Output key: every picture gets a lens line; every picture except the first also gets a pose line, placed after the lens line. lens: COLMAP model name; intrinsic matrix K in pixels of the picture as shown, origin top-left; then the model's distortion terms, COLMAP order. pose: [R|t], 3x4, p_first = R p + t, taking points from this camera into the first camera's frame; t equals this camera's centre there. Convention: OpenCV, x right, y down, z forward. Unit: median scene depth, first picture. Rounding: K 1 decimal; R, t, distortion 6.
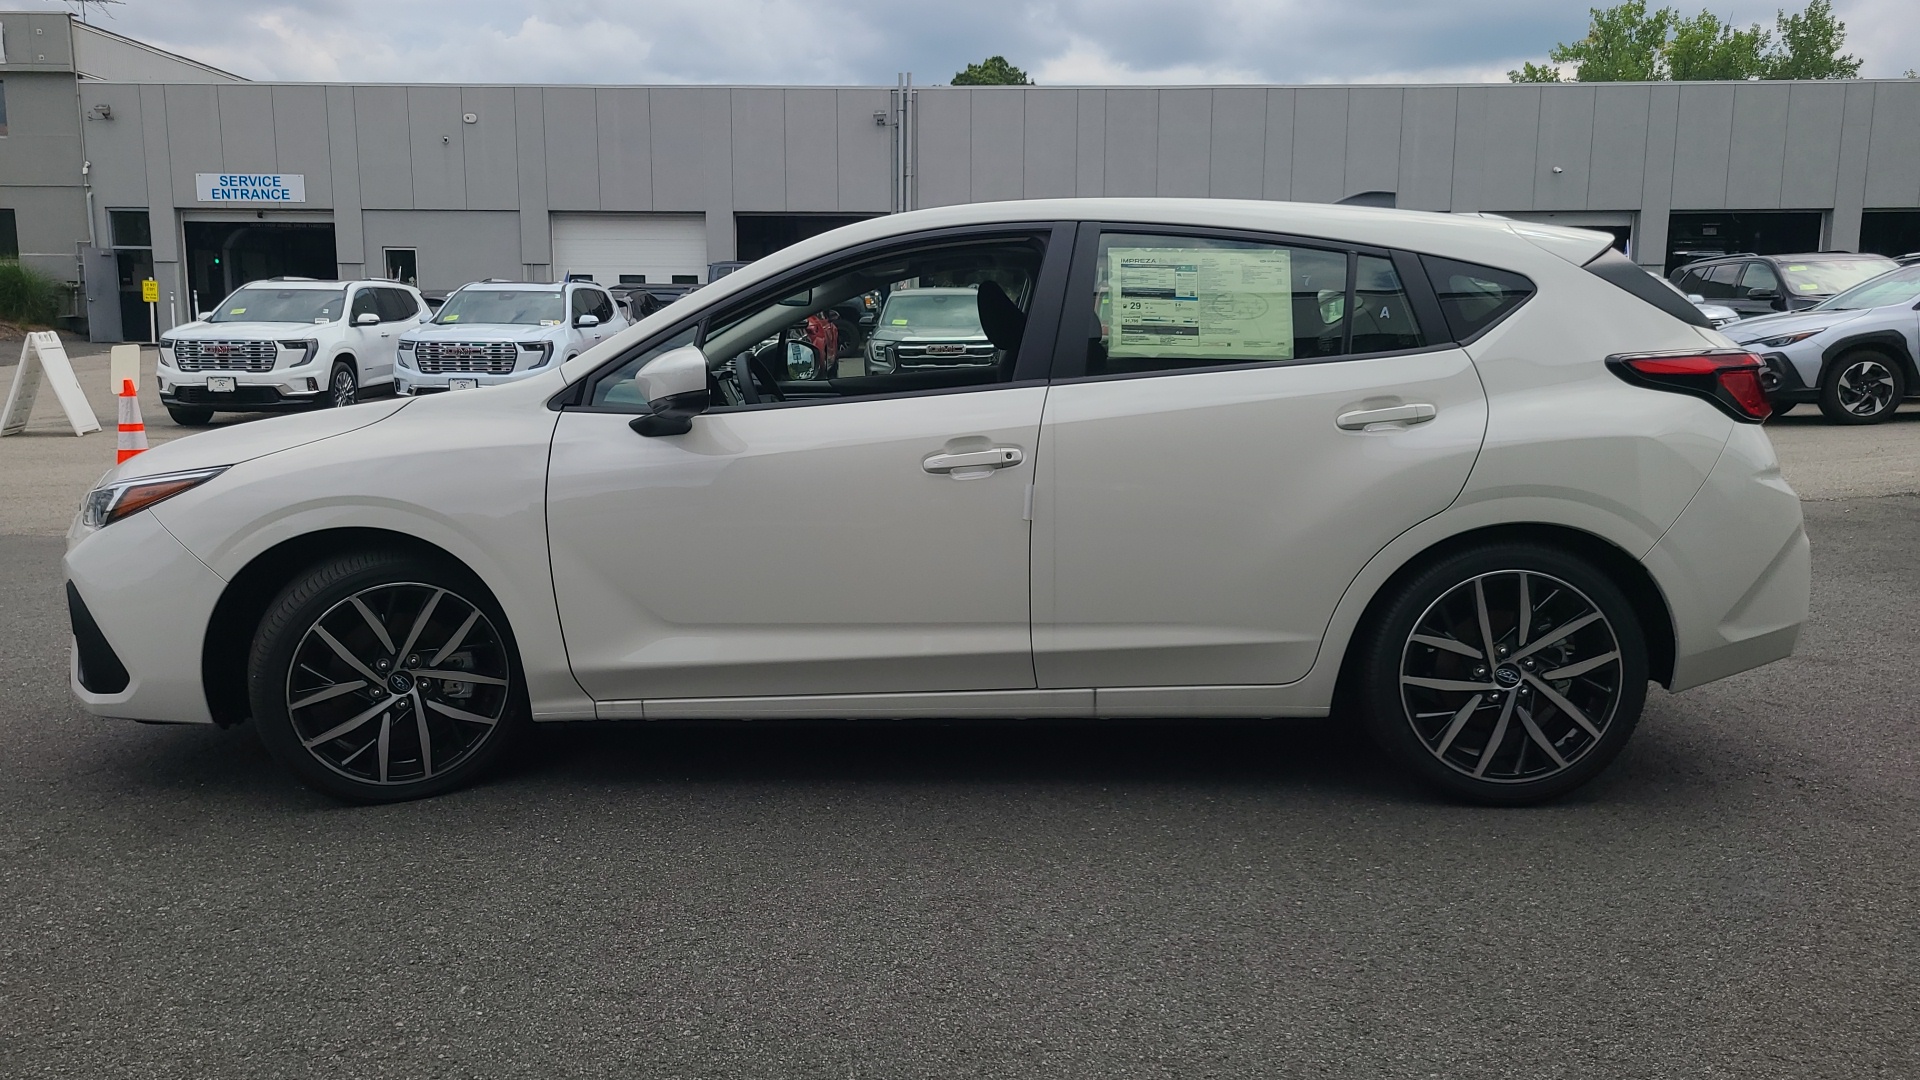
lens RADIAL K [[1459.4, 0, 942.4], [0, 1459.4, 539.9], [0, 0, 1]] dist [0.026798, -0.015455]
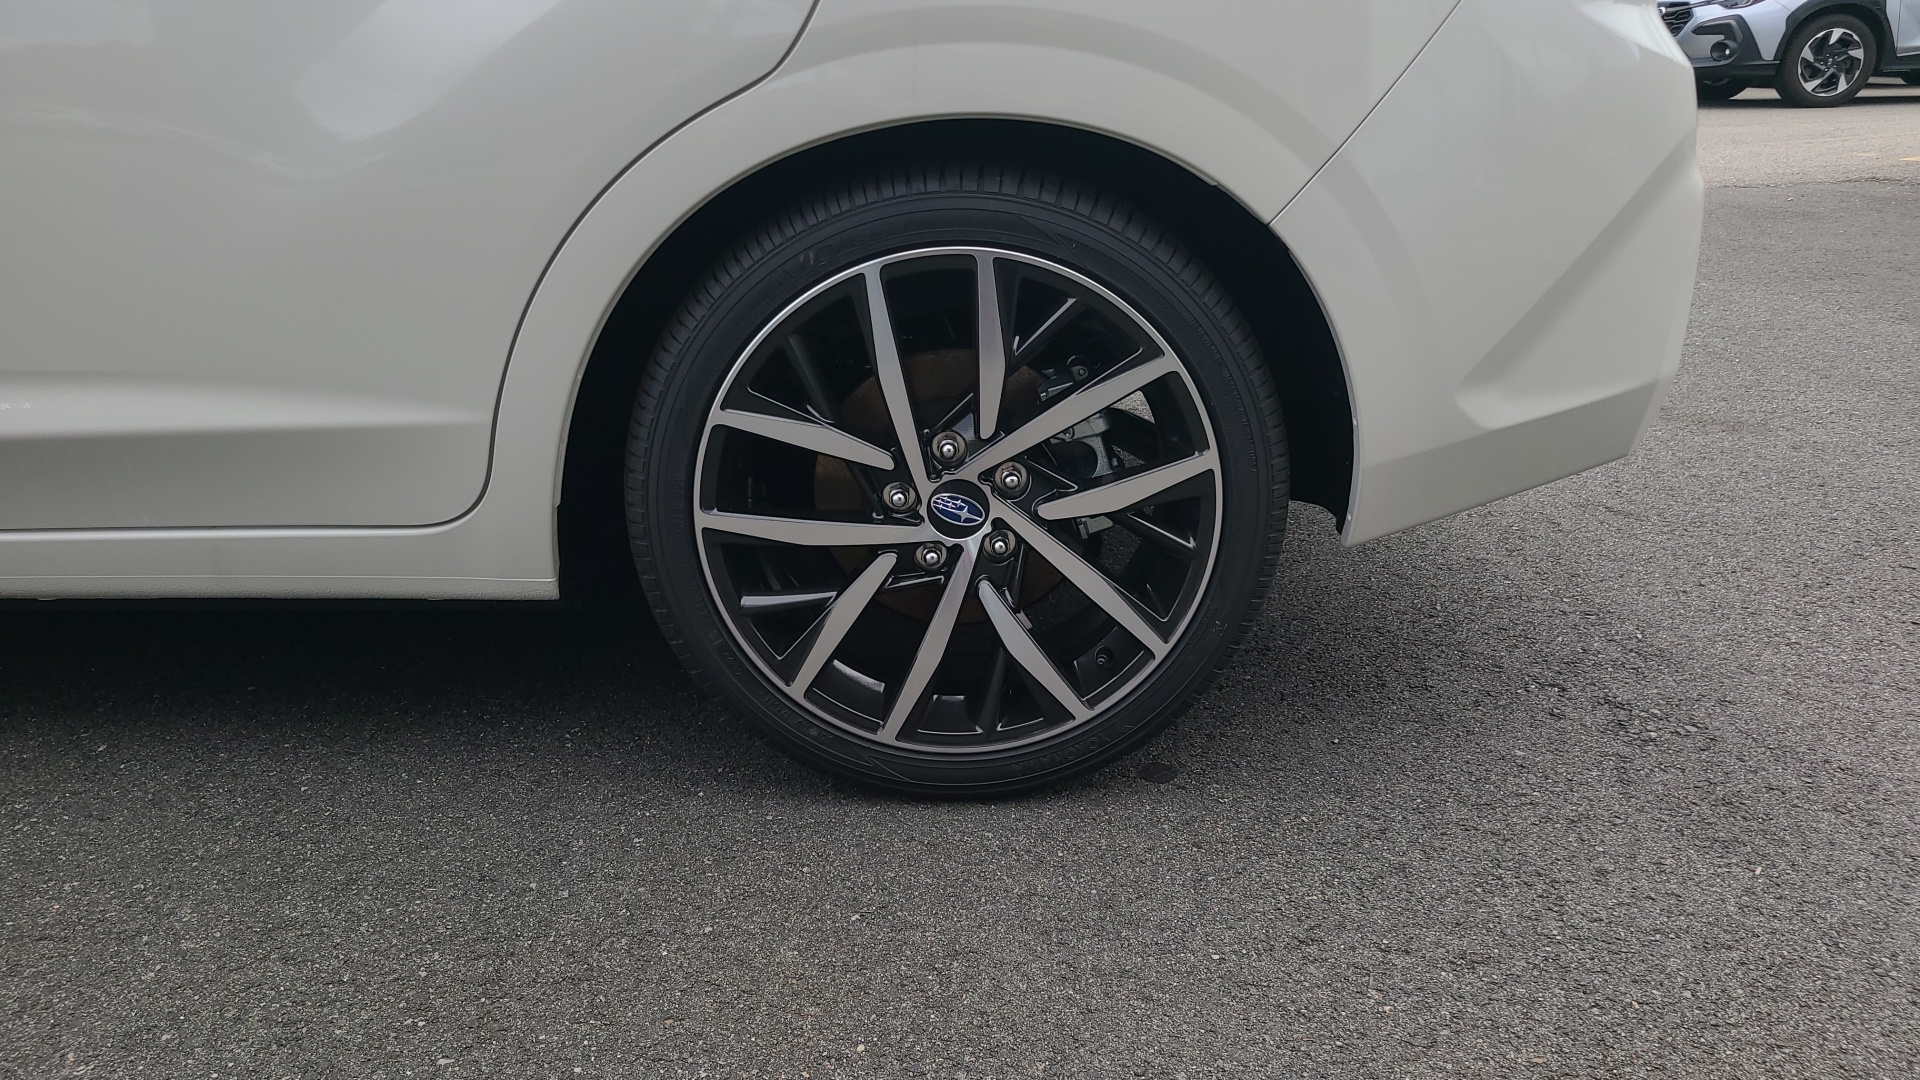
lens RADIAL K [[1459.4, 0, 954.9], [0, 1459.4, 587.4], [0, 0, 1]] dist [0.026798, -0.015455]
pose [[0.998767, -0.002721, 0.049563, 0.364843], [-0.008533, 0.974221, 0.225435, 0.020923], [-0.048899, -0.225580, 0.972997, 0.592057]]
